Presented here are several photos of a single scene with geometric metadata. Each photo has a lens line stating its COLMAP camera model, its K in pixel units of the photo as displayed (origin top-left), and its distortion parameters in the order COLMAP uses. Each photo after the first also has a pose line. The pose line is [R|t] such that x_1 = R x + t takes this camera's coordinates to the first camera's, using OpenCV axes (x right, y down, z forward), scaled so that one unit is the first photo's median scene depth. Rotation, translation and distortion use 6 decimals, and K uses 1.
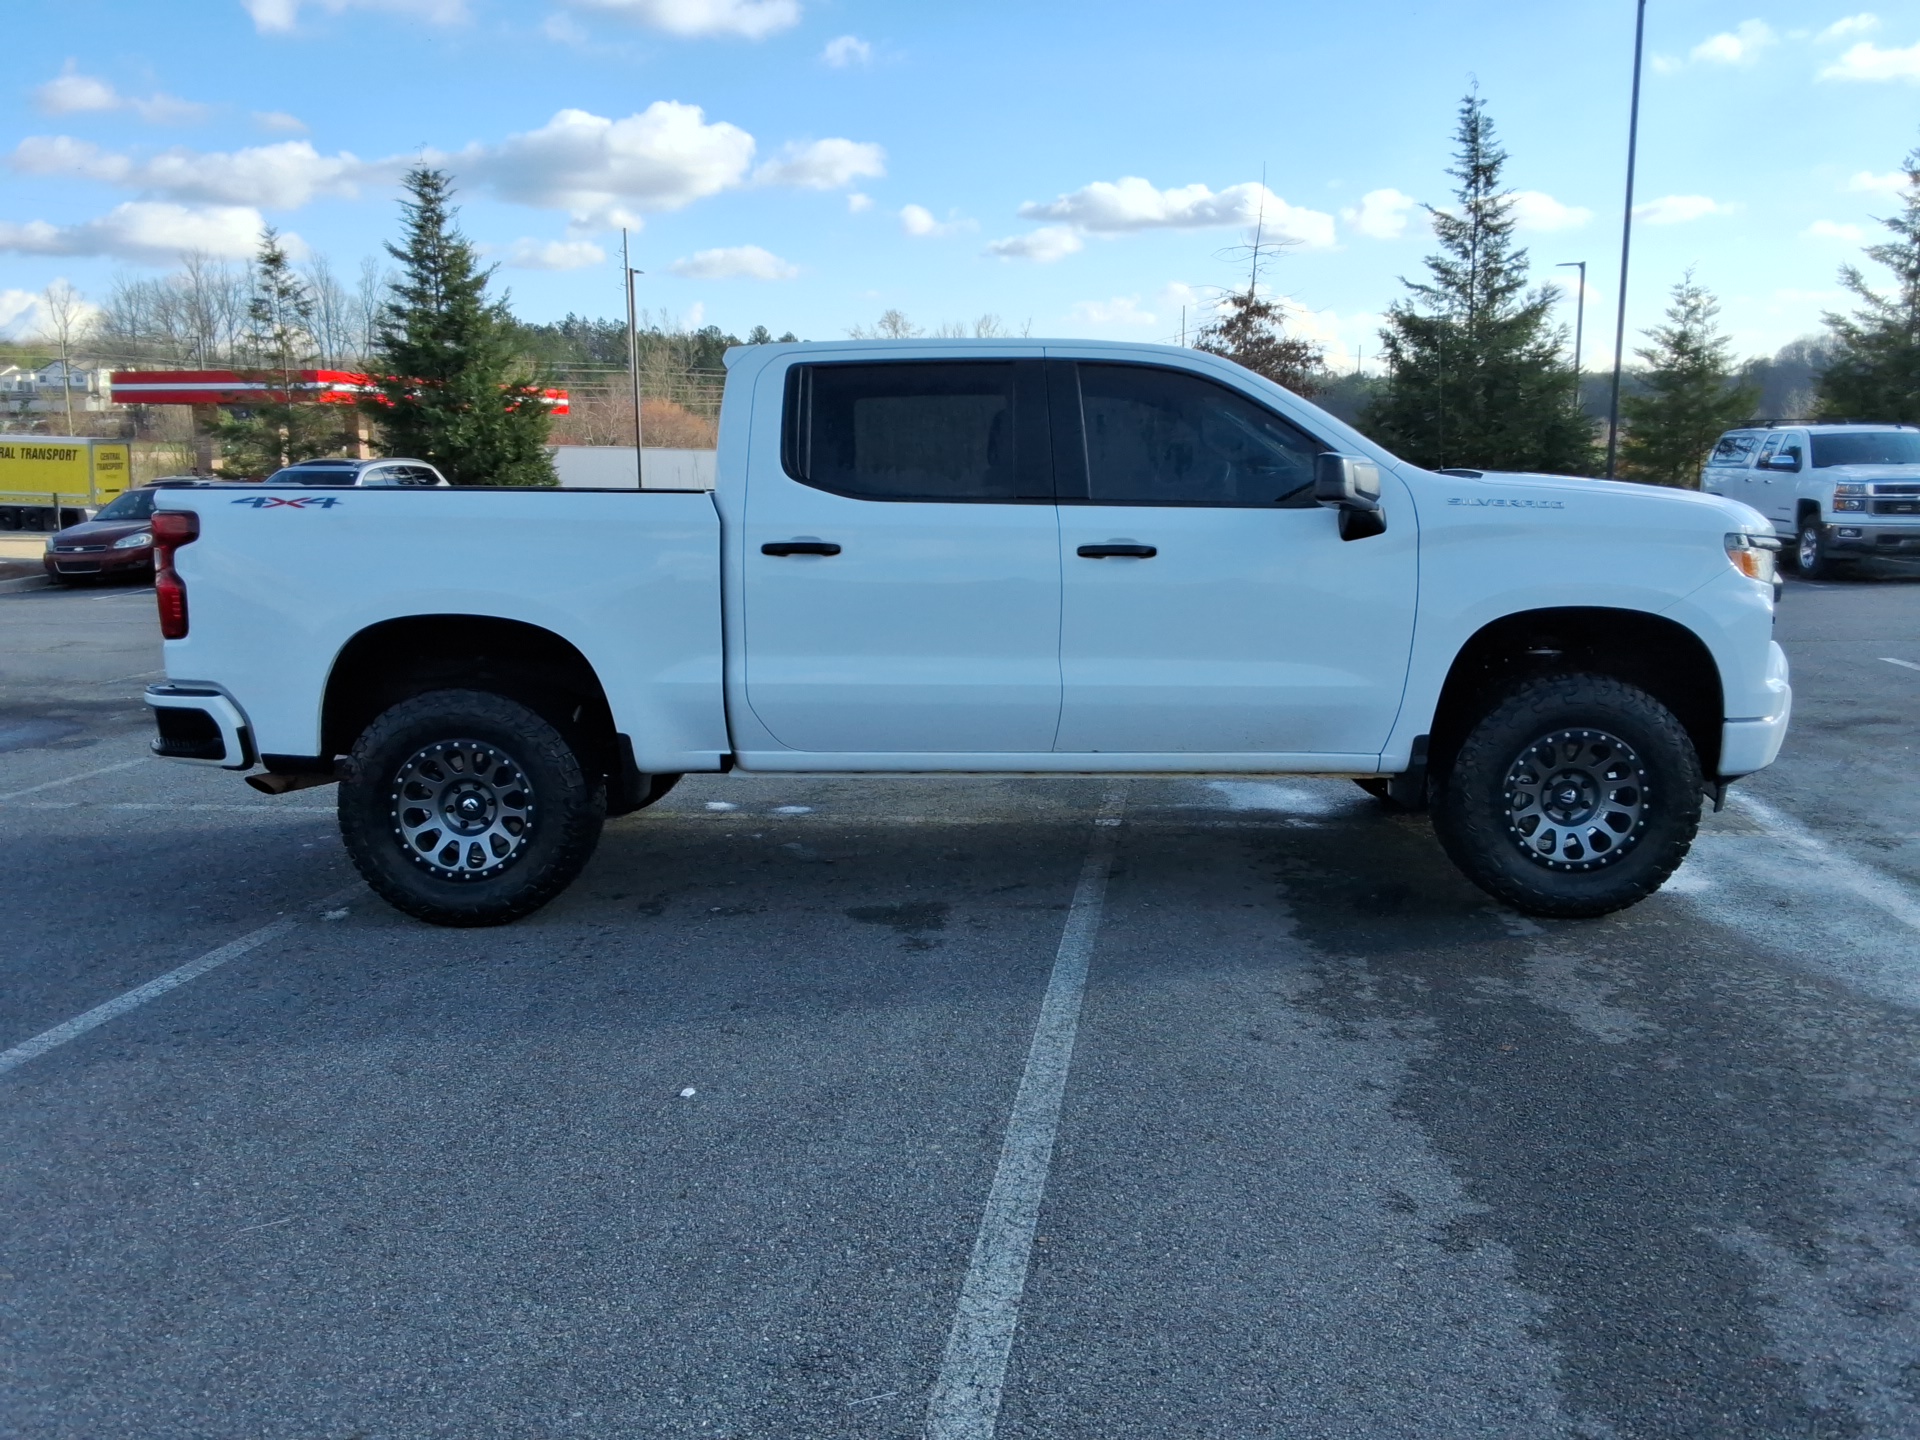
lens RADIAL K [[1531.5, 0, 974.8], [0, 1531.5, 683.3], [0, 0, 1]] dist [0.114722, -0.176031]
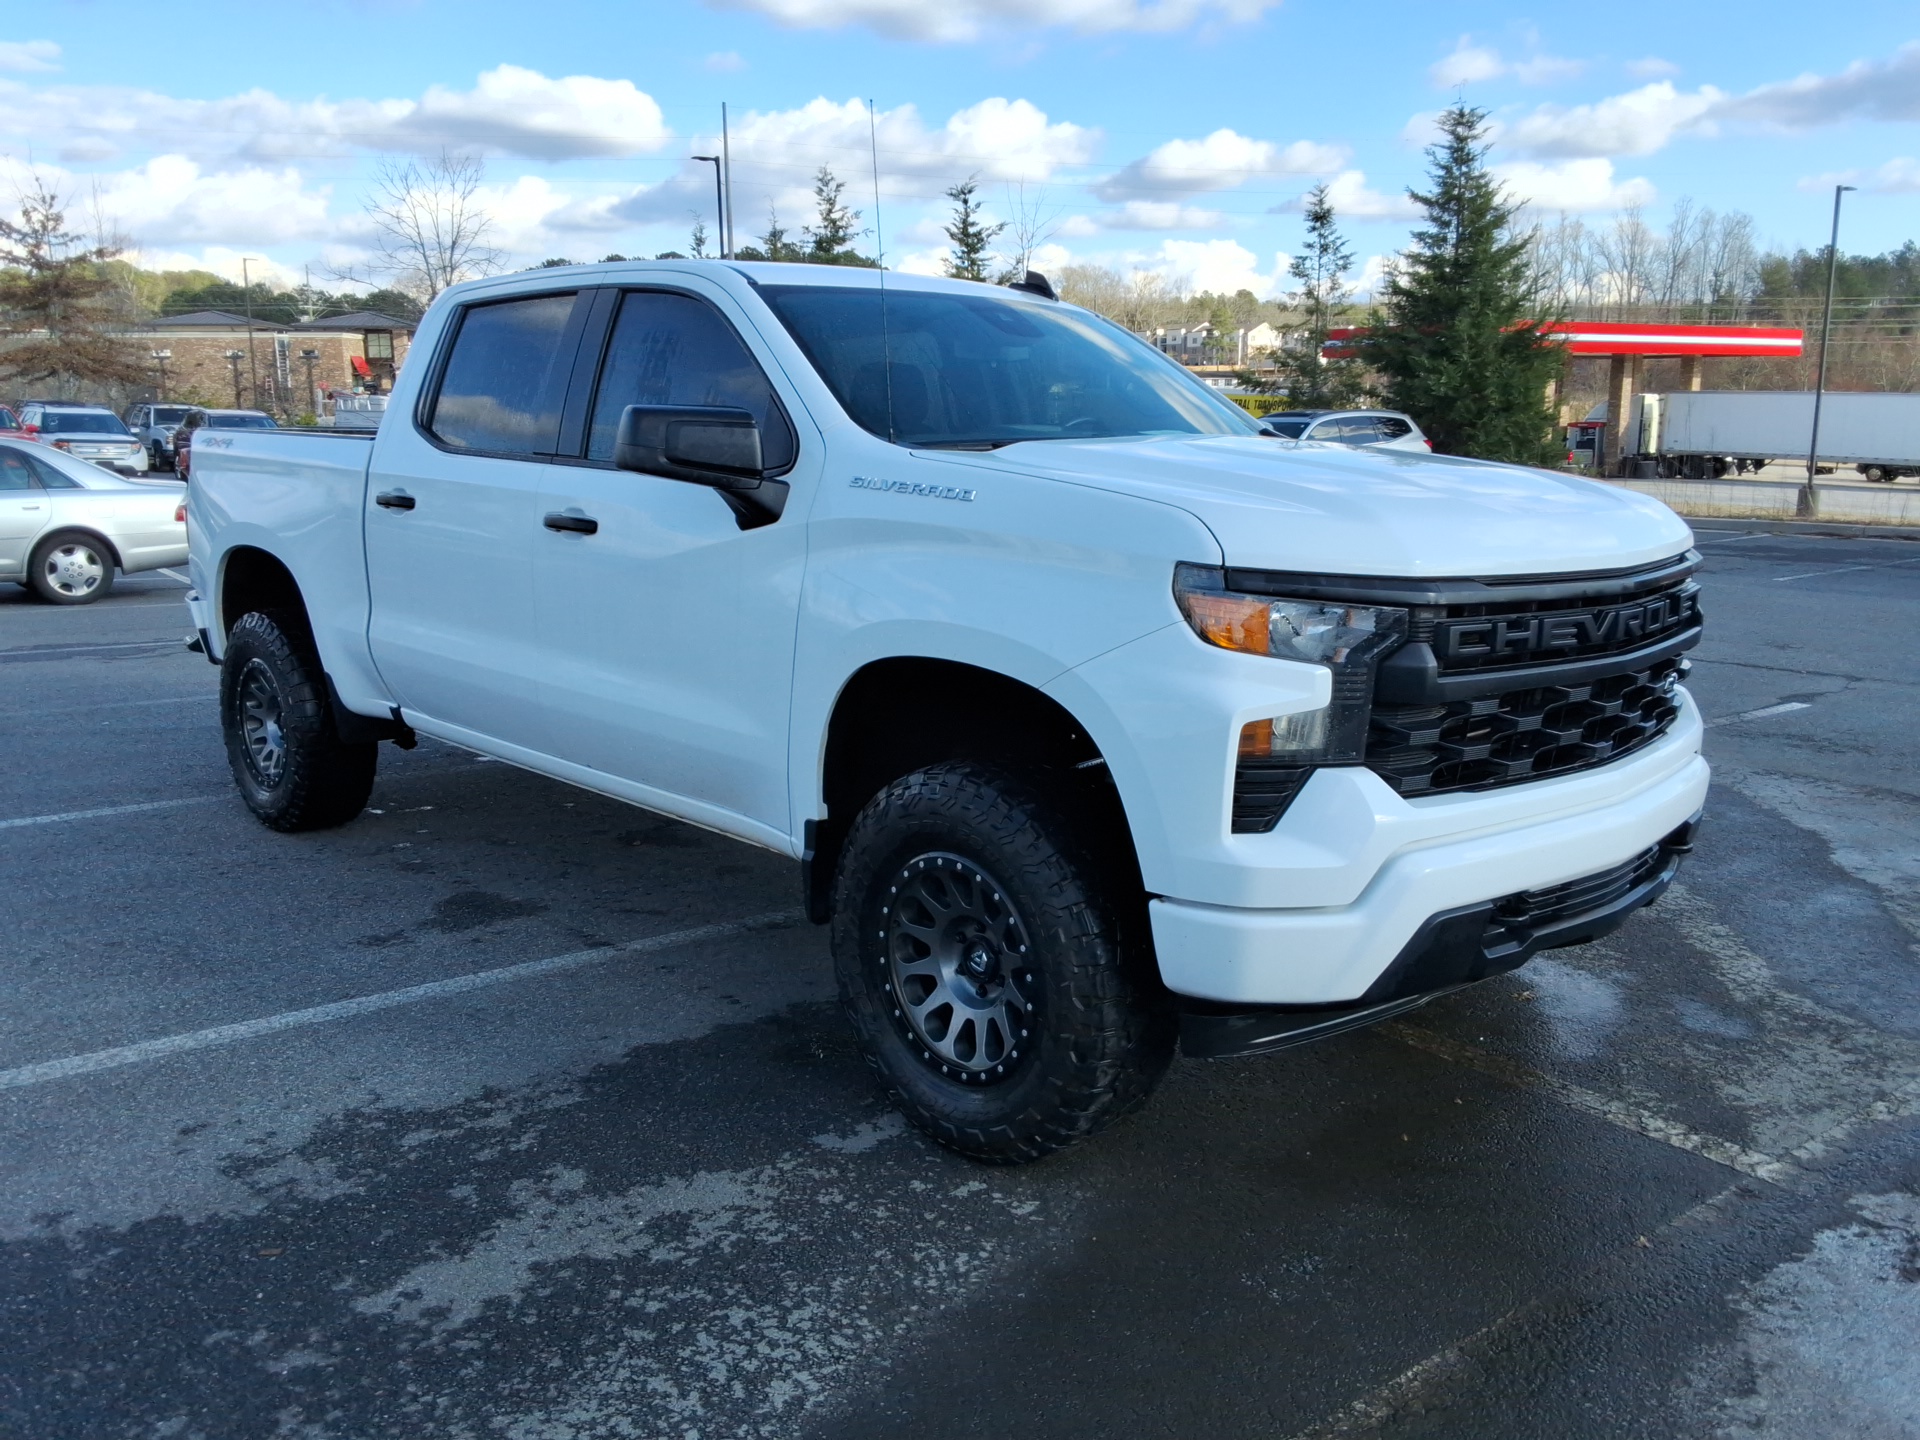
lens RADIAL K [[1531.5, 0, 974.8], [0, 1531.5, 683.3], [0, 0, 1]] dist [0.114722, -0.176031]
pose [[0.709776, 0.129229, -0.692472, 0.794770], [-0.106963, 0.991401, 0.075379, -0.084844], [0.696259, 0.020567, 0.717496, 0.549121]]
